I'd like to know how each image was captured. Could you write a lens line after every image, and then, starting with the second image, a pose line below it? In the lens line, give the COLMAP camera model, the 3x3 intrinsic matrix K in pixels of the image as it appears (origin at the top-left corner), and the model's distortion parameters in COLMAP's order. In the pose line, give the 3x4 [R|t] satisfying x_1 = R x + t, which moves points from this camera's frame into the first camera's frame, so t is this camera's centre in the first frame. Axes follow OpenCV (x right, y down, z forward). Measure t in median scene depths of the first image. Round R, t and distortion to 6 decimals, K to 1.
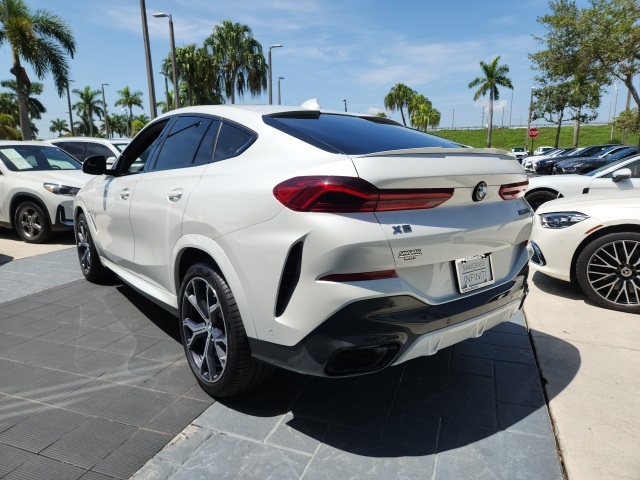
lens RADIAL K [[429.0, 0, 318.7], [0, 429.0, 236.2], [0, 0, 1]] dist [0.069885, -0.059995]
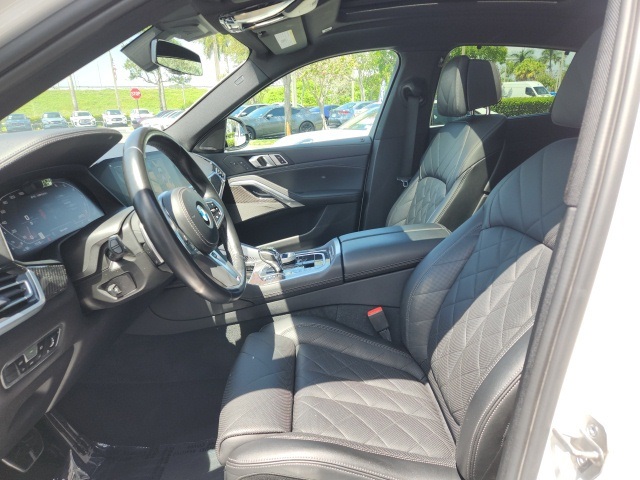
lens RADIAL K [[429.0, 0, 320.1], [0, 429.0, 241.4], [0, 0, 1]] dist [0.069885, -0.059995]
pose [[0.610673, -0.251117, 0.751012, -0.069541], [0.183062, 0.967466, 0.174638, -0.022219], [-0.770433, 0.030835, 0.636775, 0.123457]]
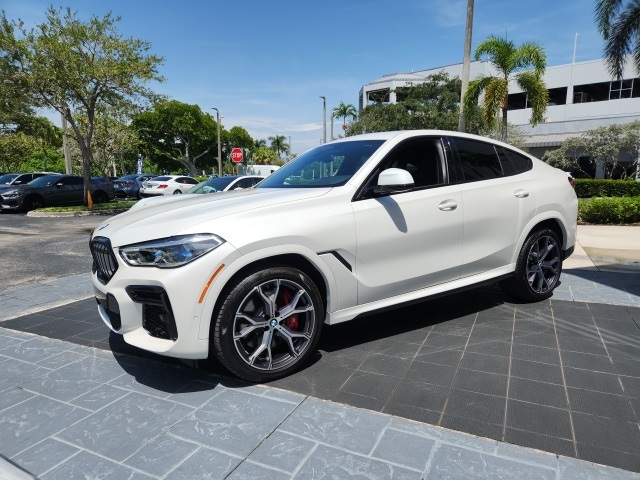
lens RADIAL K [[429.0, 0, 320.1], [0, 429.0, 246.6], [0, 0, 1]] dist [0.069885, -0.059995]
pose [[0.093320, -0.150453, 0.984203, -0.192317], [0.193694, 0.972373, 0.130279, -0.024882], [-0.976614, 0.178477, 0.119883, 0.151750]]
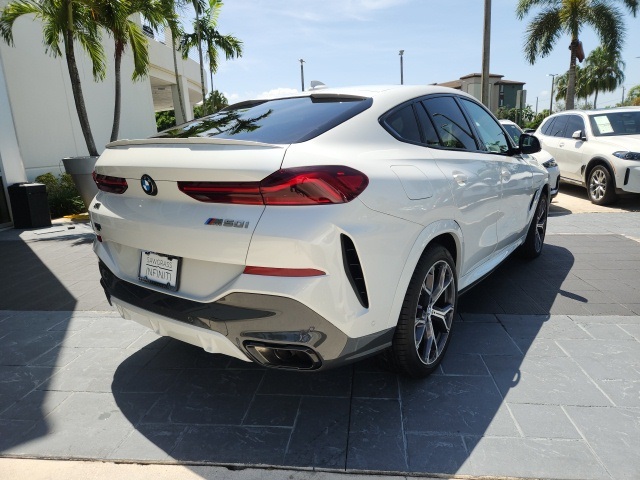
lens RADIAL K [[429.0, 0, 320.5], [0, 429.0, 241.7], [0, 0, 1]] dist [0.069885, -0.059995]
pose [[0.249592, 0.209959, -0.945315, 0.110030], [-0.136303, 0.974110, 0.180366, -0.016218], [0.958710, 0.083832, 0.271749, 0.087798]]
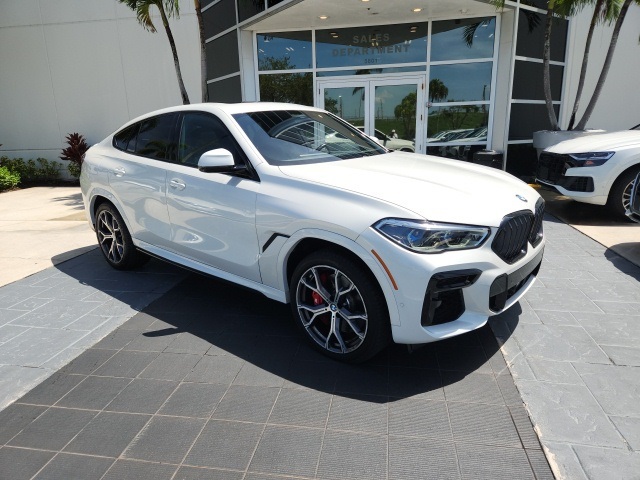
lens RADIAL K [[429.0, 0, 317.6], [0, 429.0, 239.4], [0, 0, 1]] dist [0.069885, -0.059995]
pose [[-0.985296, 0.074852, -0.153590, -0.021599], [0.003321, 0.907148, 0.420798, -0.061229], [0.170827, 0.414100, -0.894058, 0.307589]]
